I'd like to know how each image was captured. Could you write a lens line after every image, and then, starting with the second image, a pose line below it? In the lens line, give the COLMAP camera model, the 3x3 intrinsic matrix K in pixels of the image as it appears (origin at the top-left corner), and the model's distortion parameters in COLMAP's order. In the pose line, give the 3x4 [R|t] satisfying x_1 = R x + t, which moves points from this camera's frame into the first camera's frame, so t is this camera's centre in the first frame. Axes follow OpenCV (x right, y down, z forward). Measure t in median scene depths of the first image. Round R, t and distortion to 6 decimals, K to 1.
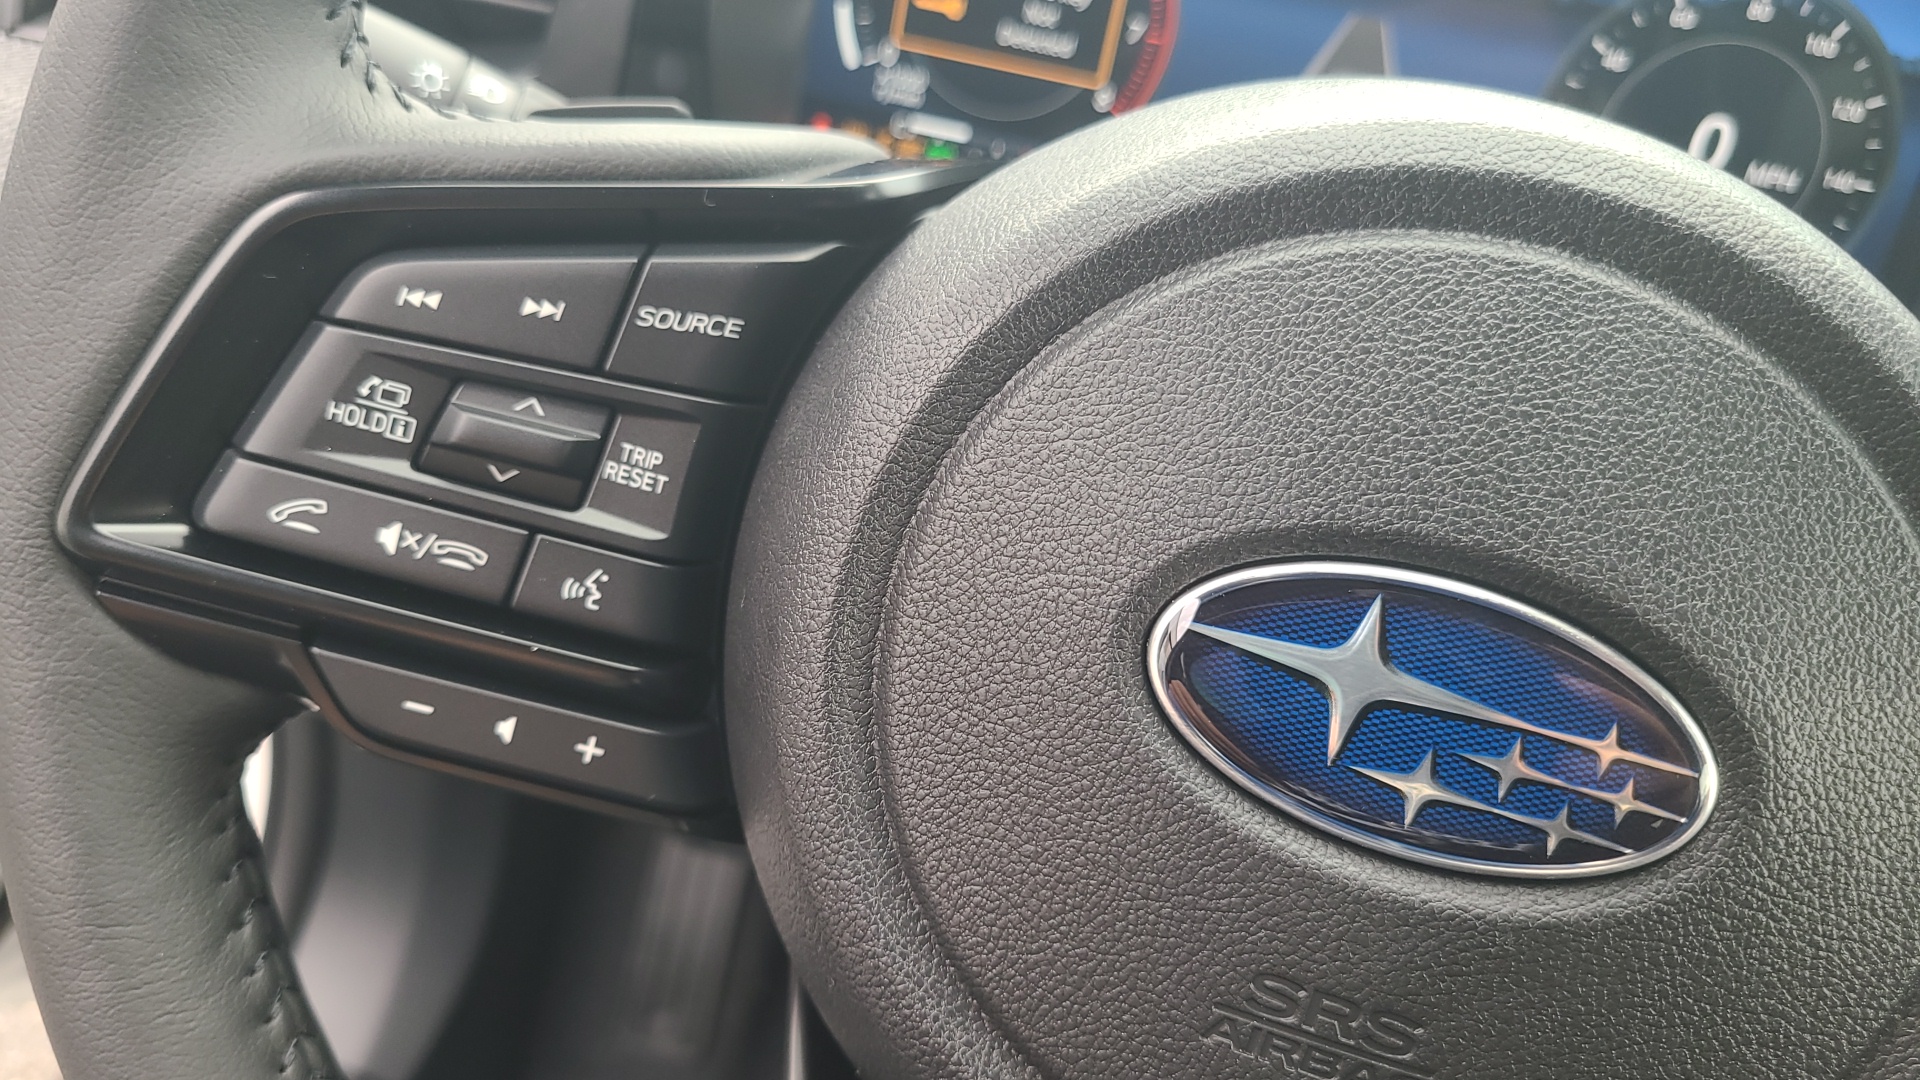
lens RADIAL K [[1402.6, 0, 932.0], [0, 1402.6, 533.2], [0, 0, 1]] dist [-0.010737, 0.000290]
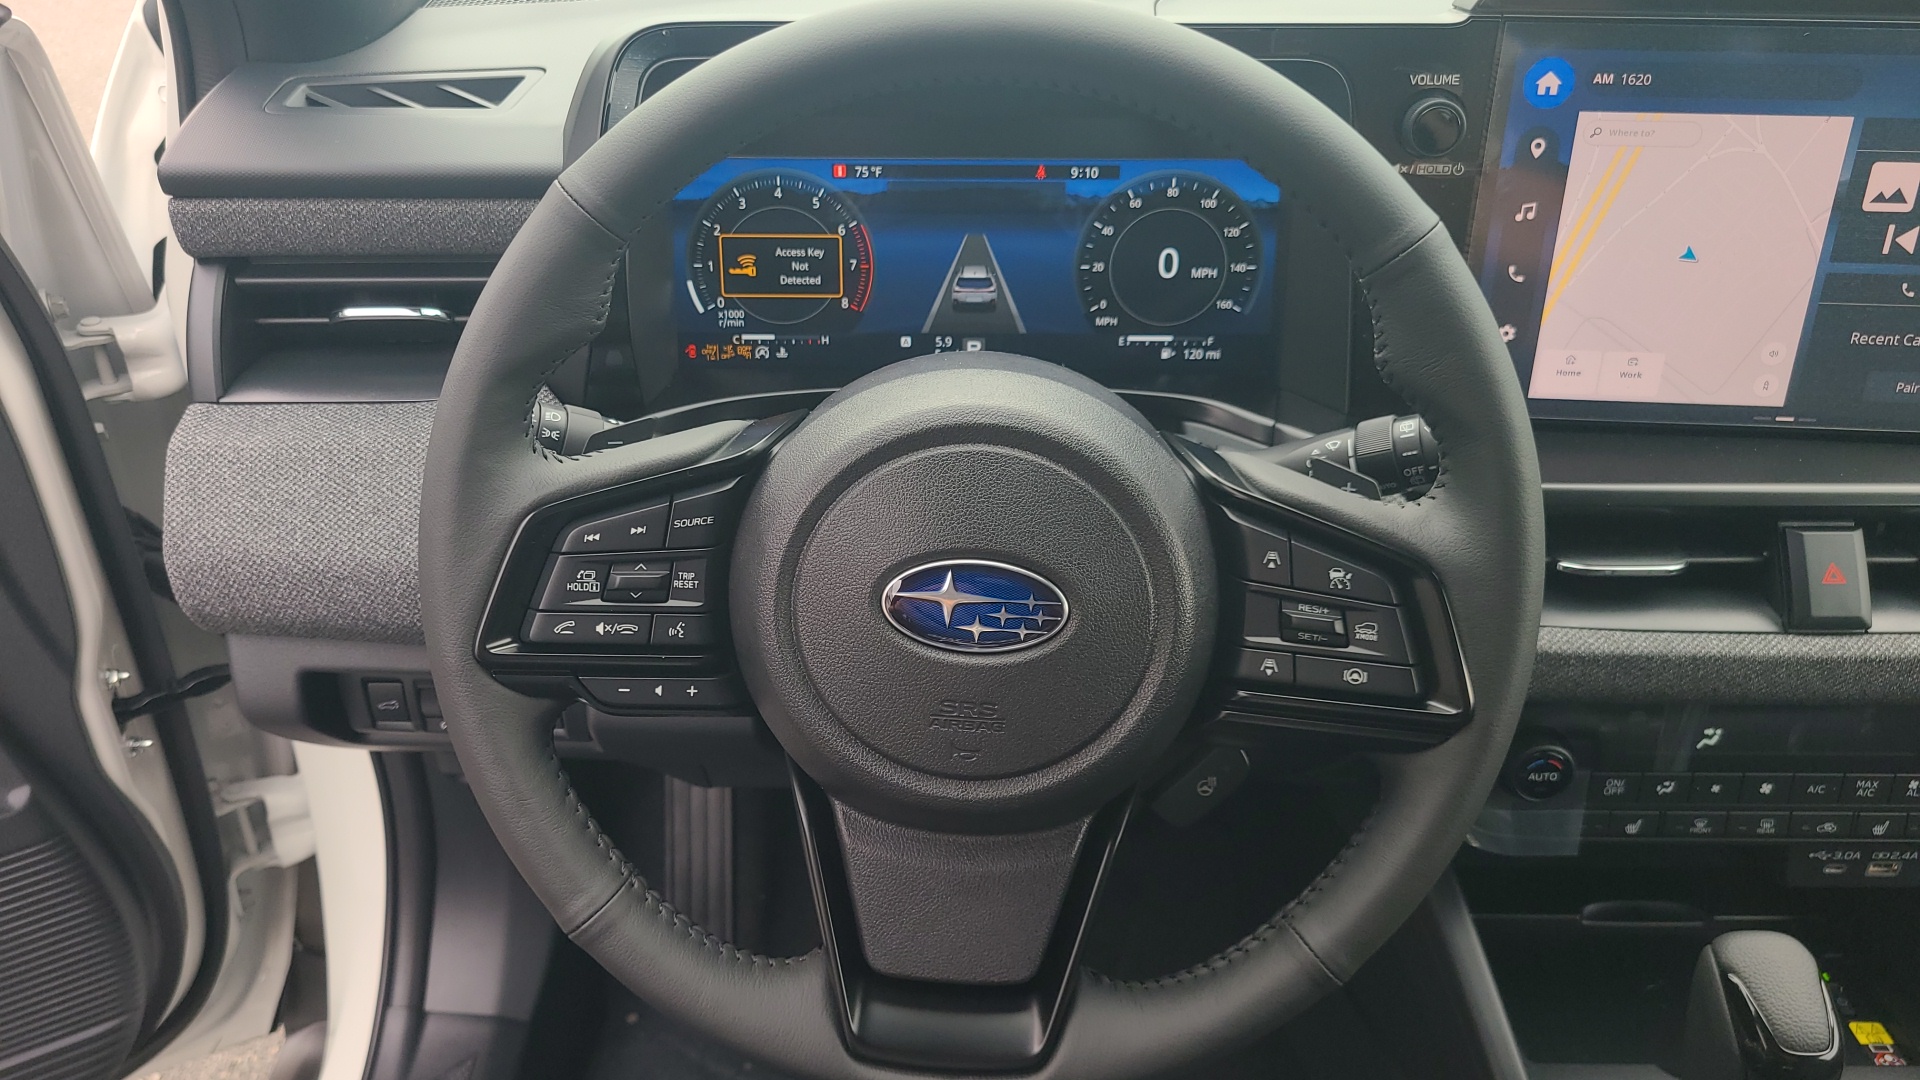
lens RADIAL K [[1452.5, 0, 925.5], [0, 1452.5, 549.5], [0, 0, 1]] dist [0.013948, -0.008832]
pose [[0.971319, -0.228182, 0.066878, 0.065177], [0.225772, 0.973287, 0.041716, -0.140113], [-0.074610, -0.025420, 0.996889, -2.095707]]
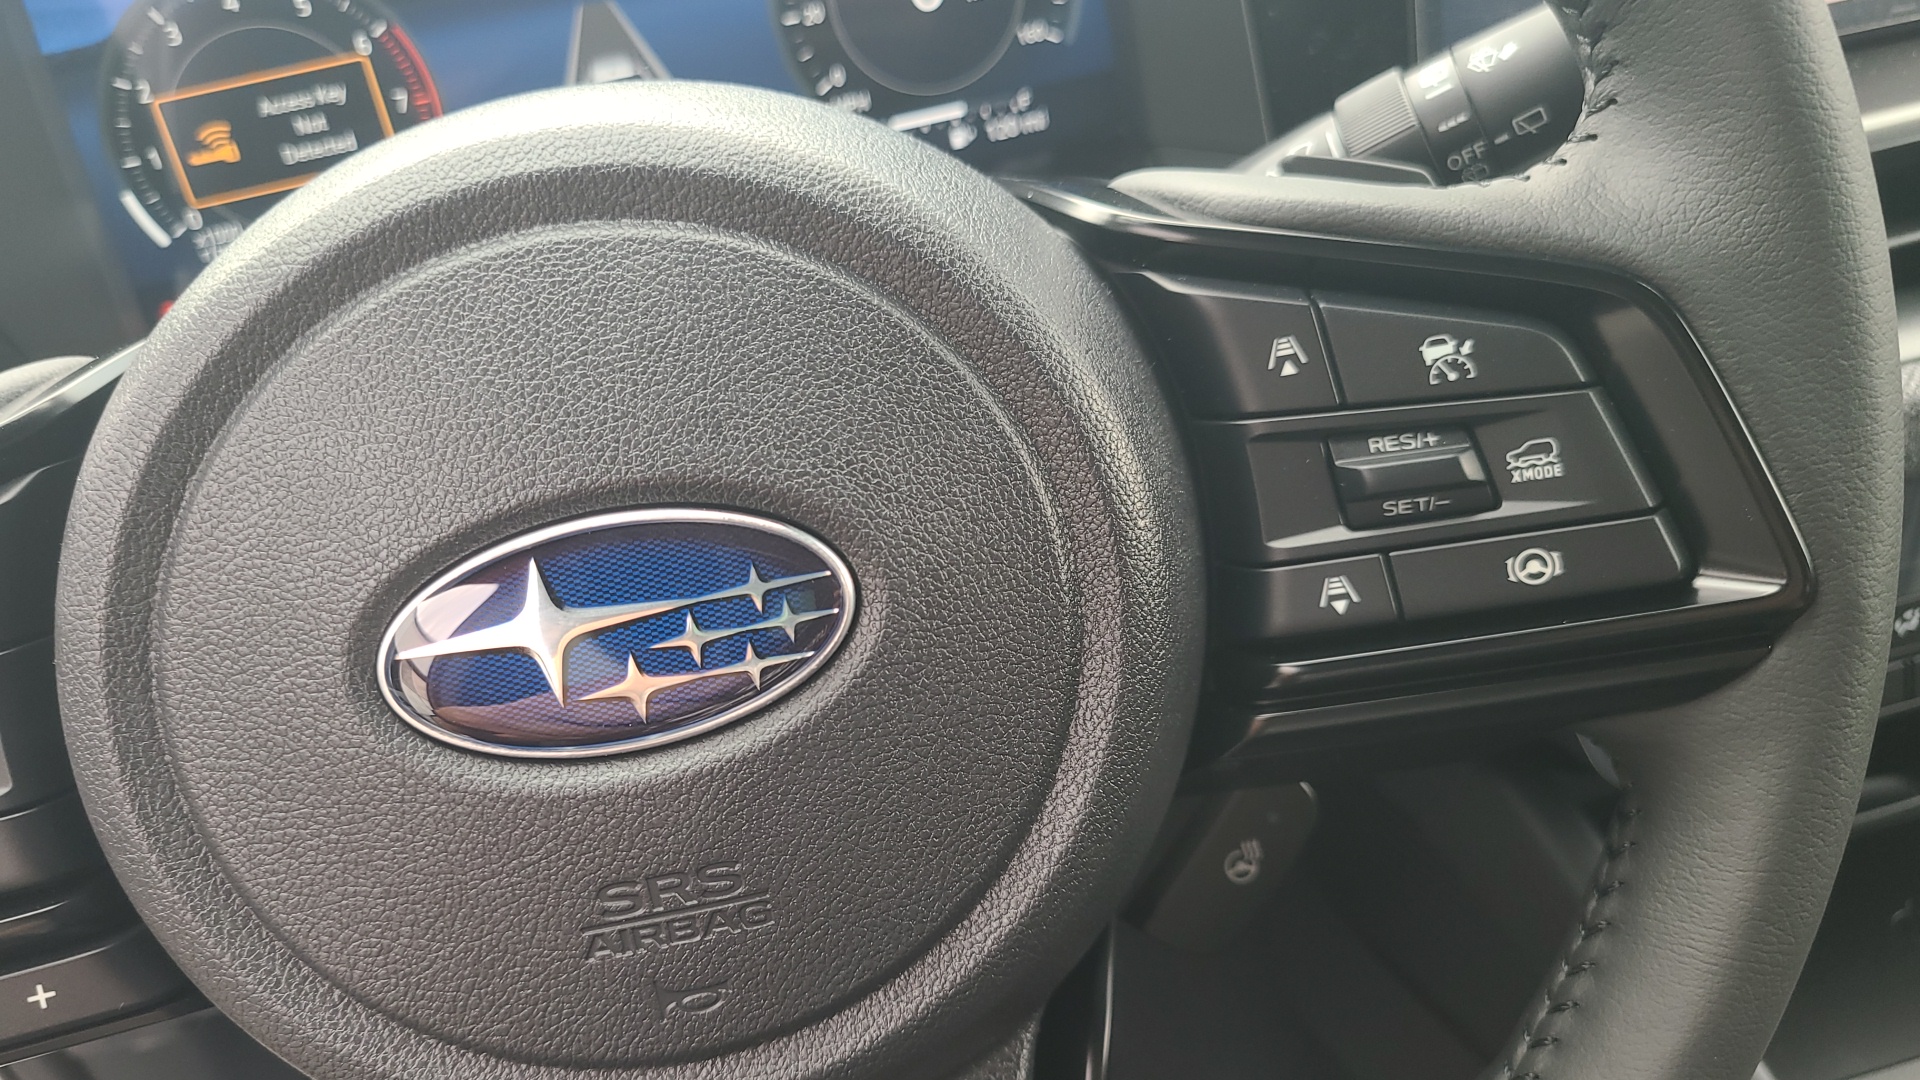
lens RADIAL K [[1402.6, 0, 932.0], [0, 1402.6, 533.2], [0, 0, 1]] dist [-0.010737, 0.000290]
pose [[0.874882, -0.458311, 0.156626, 0.431167], [0.454381, 0.888634, 0.062192, 0.102614], [-0.167687, 0.016757, 0.985698, -0.211703]]
